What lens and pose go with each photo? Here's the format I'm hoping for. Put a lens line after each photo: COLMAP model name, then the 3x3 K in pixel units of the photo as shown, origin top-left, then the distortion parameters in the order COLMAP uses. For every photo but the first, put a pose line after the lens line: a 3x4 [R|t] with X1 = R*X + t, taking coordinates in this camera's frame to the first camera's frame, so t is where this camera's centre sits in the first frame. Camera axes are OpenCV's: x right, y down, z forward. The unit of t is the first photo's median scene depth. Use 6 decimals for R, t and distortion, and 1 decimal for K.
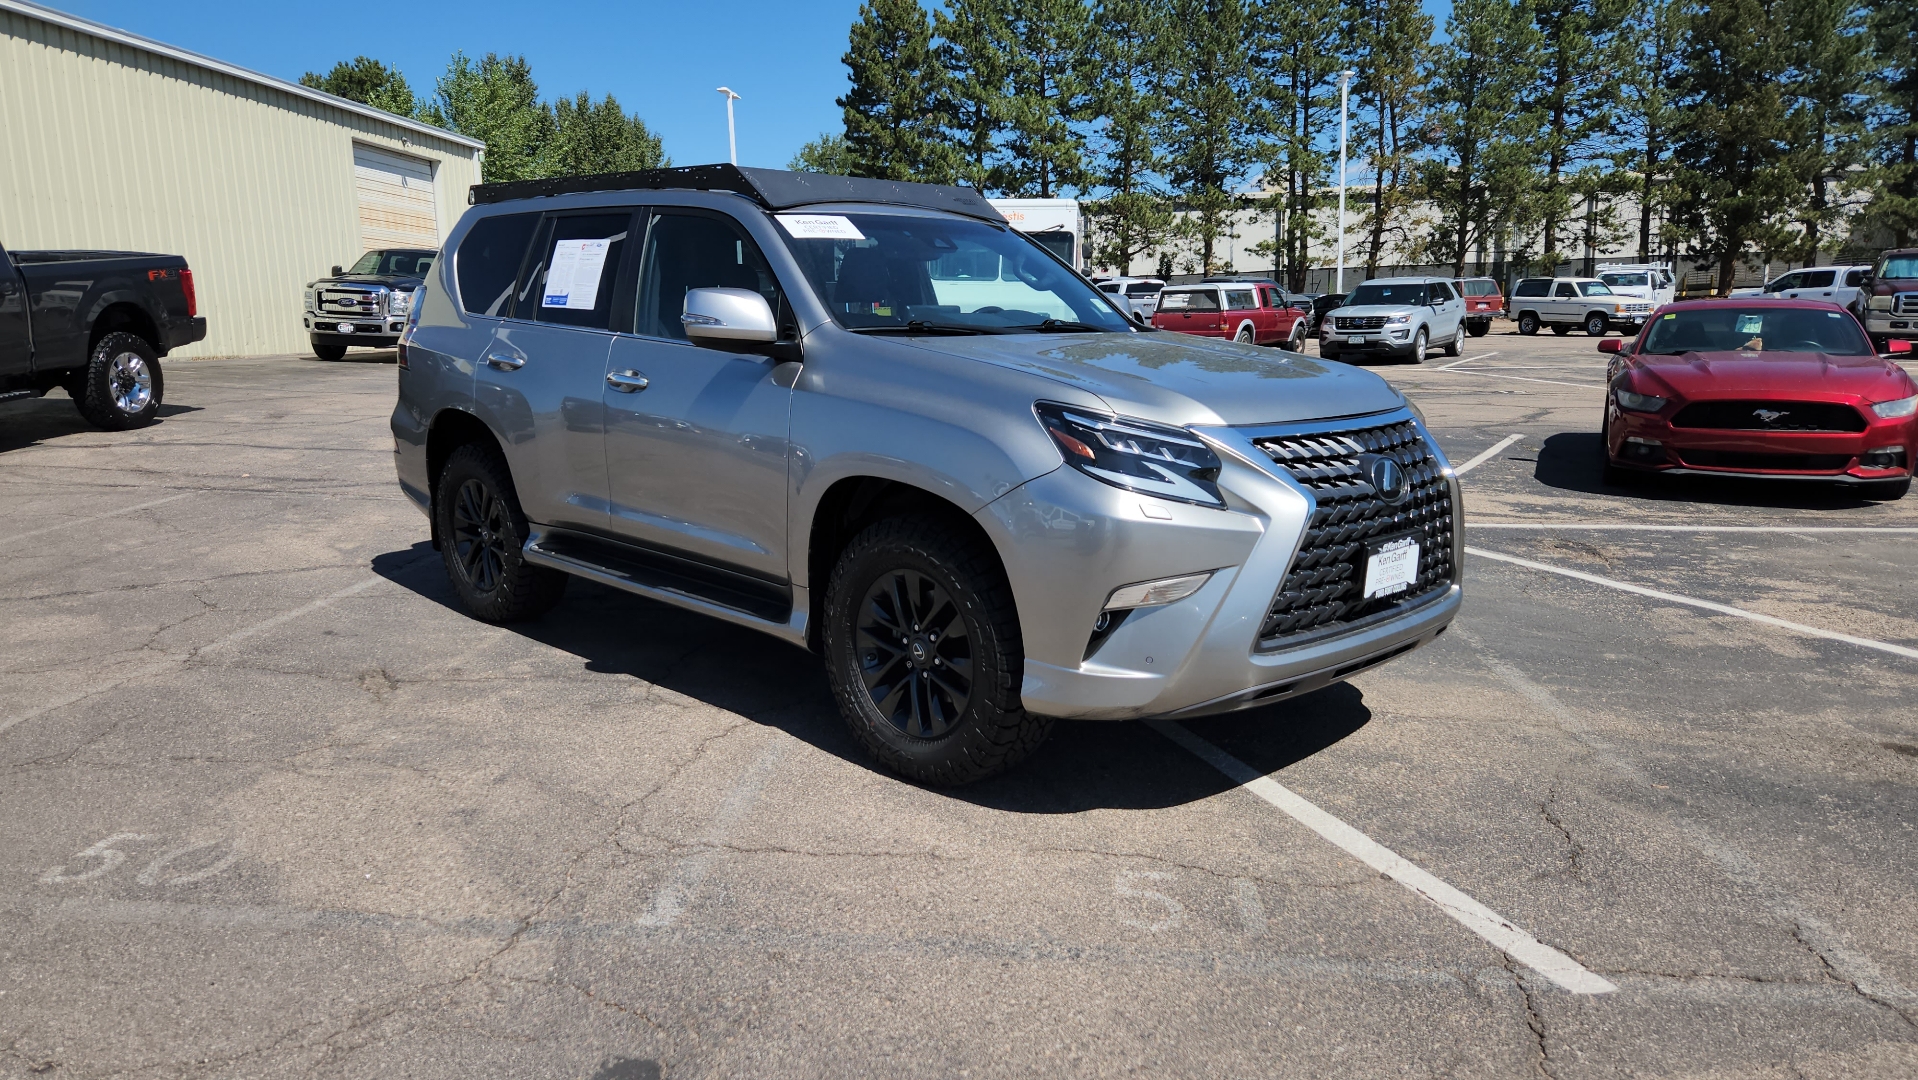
lens RADIAL K [[1274.3, 0, 959.0], [0, 1274.3, 540.0], [0, 0, 1]] dist [0.068059, -0.053616]
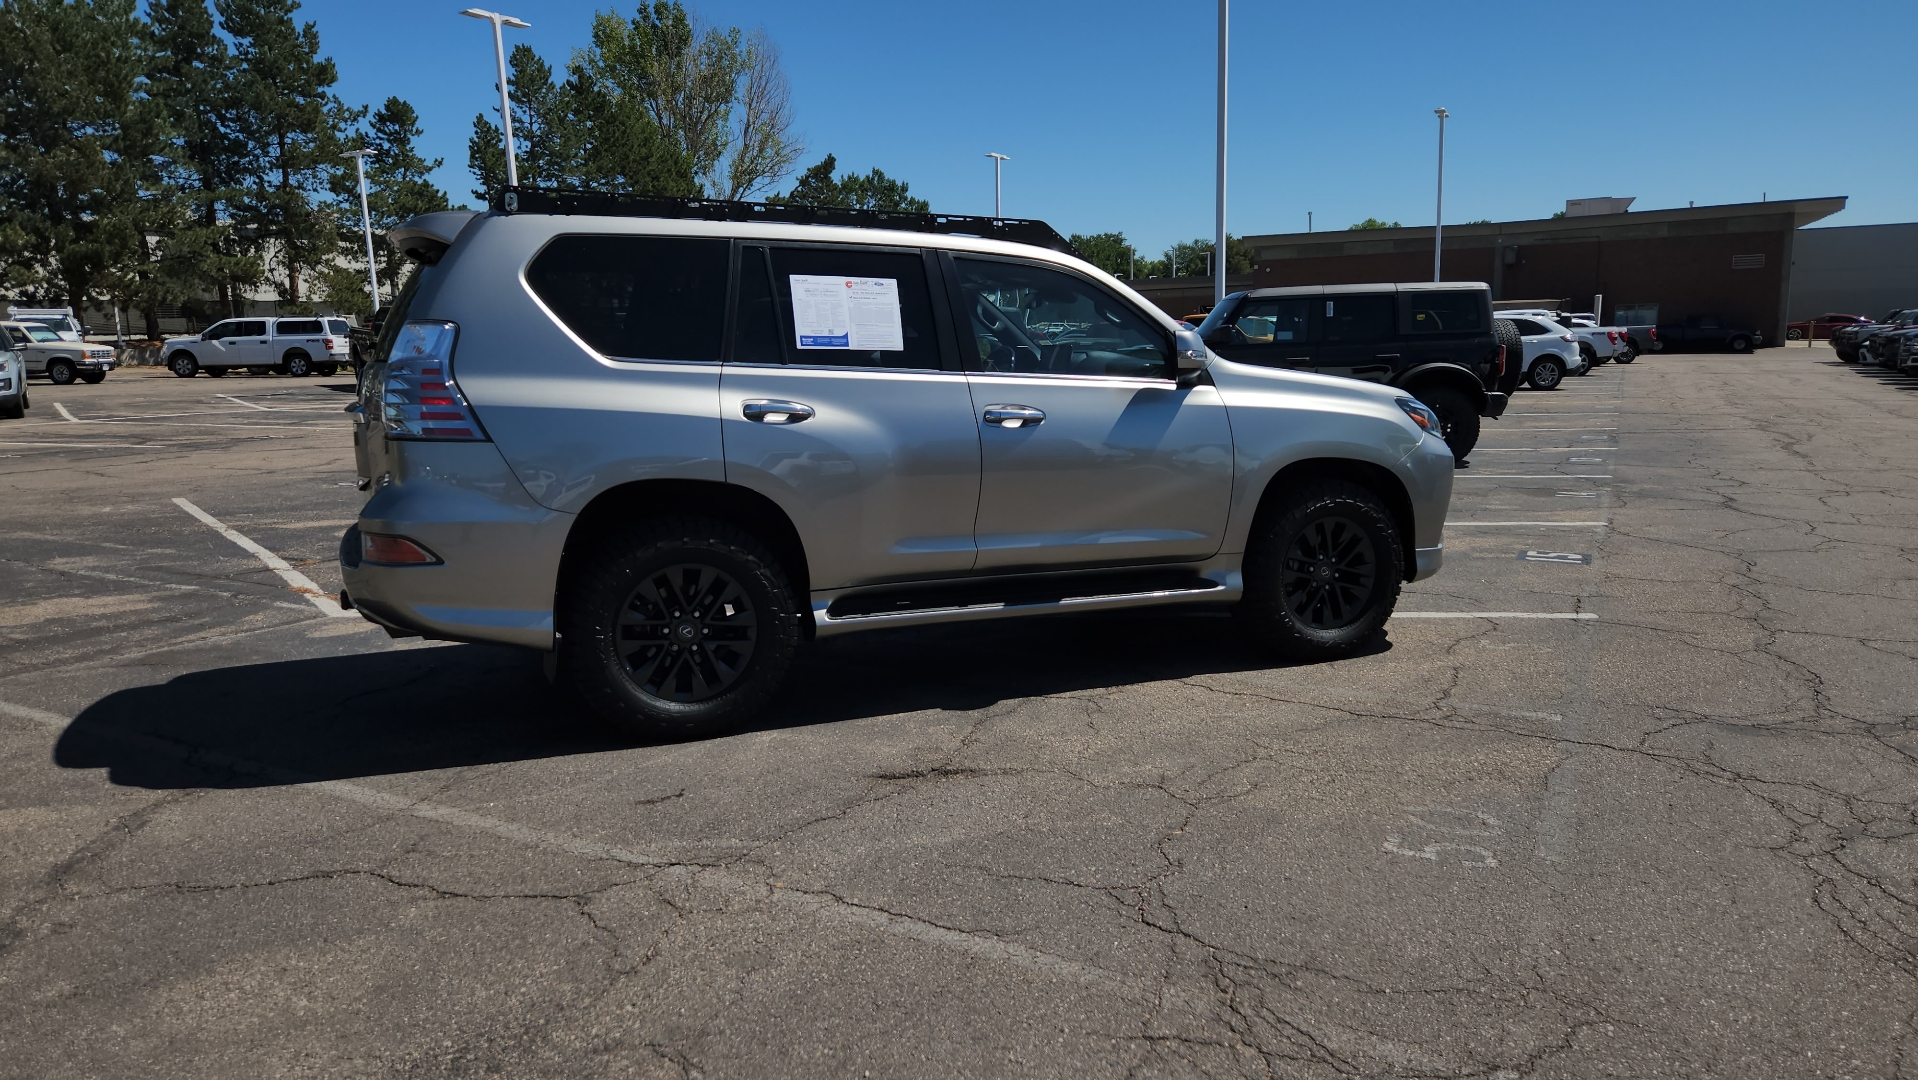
lens RADIAL K [[1268.5, 0, 920.9], [0, 1268.5, 541.1], [0, 0, 1]] dist [0.070077, -0.058144]
pose [[0.377877, -0.141919, 0.914914, -0.097343], [0.173058, 0.981593, 0.080786, -0.009315], [-0.909538, 0.127806, 0.395482, 0.051606]]
